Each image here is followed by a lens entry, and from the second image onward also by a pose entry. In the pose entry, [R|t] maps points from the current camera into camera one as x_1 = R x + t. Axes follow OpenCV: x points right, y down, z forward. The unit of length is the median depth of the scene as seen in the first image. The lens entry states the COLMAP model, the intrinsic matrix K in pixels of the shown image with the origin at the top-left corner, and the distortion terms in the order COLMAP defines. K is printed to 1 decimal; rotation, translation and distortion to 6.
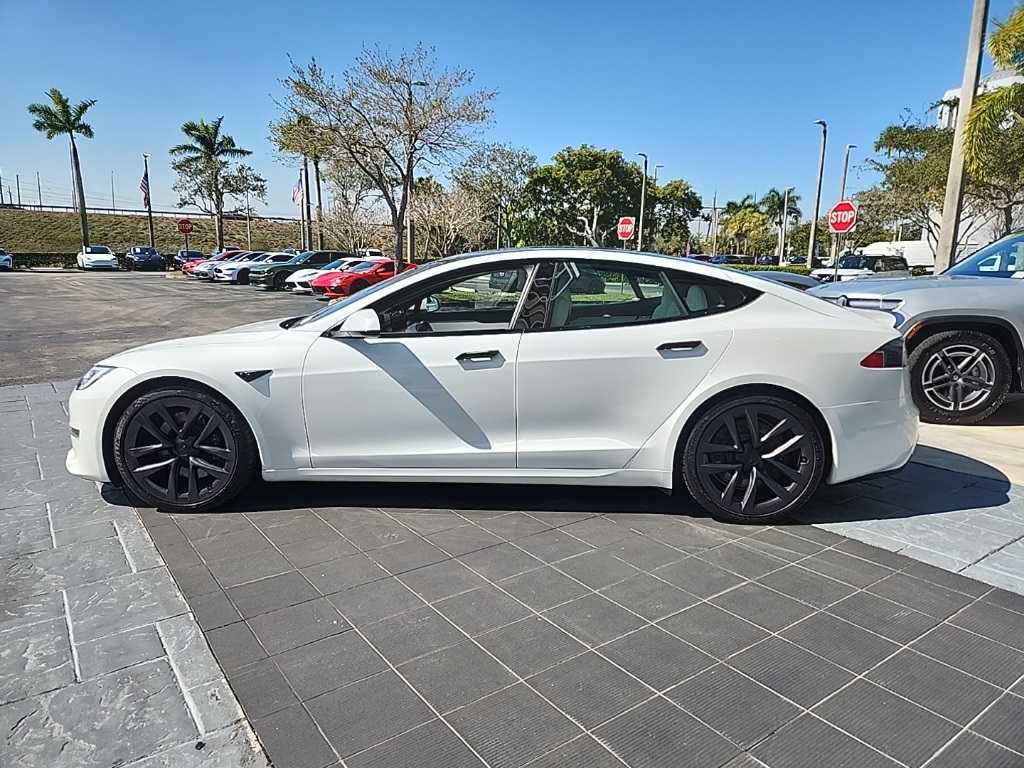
lens RADIAL K [[682.2, 0, 487.6], [0, 682.2, 385.8], [0, 0, 1]] dist [0.081556, -0.065108]
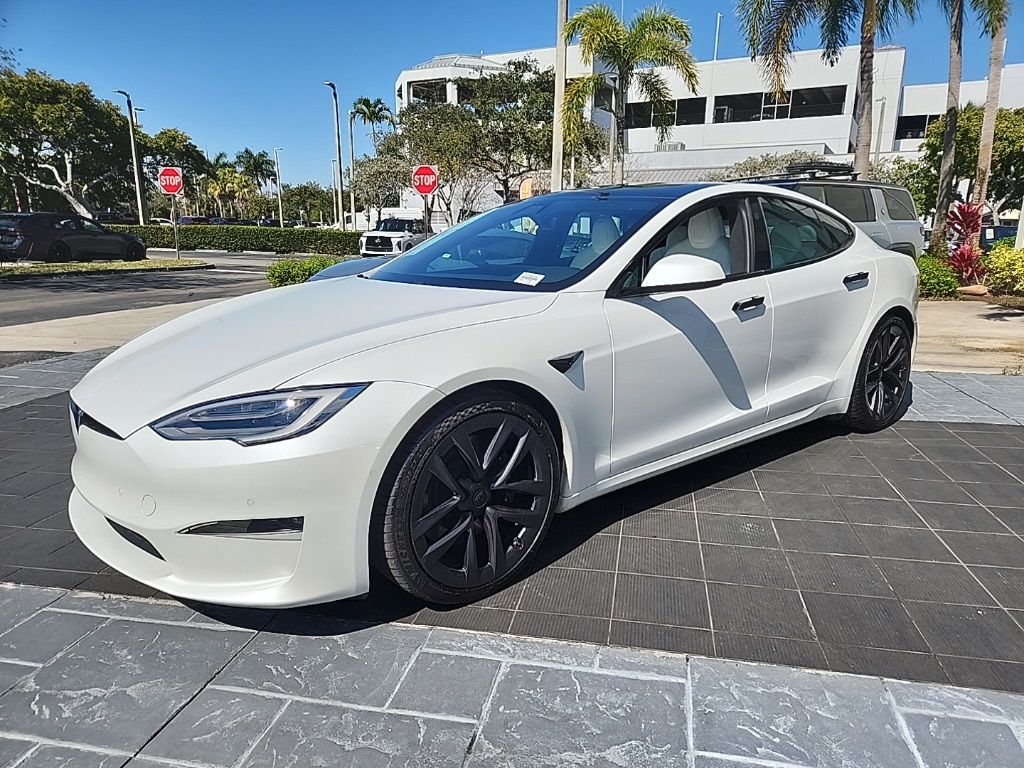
lens RADIAL K [[689.6, 0, 515.8], [0, 689.6, 417.0], [0, 0, 1]] dist [0.053595, -0.047610]
pose [[0.718177, -0.186435, 0.670421, -0.085629], [0.126192, 0.982360, 0.138000, -0.006310], [-0.684323, -0.014507, 0.729035, 0.055903]]
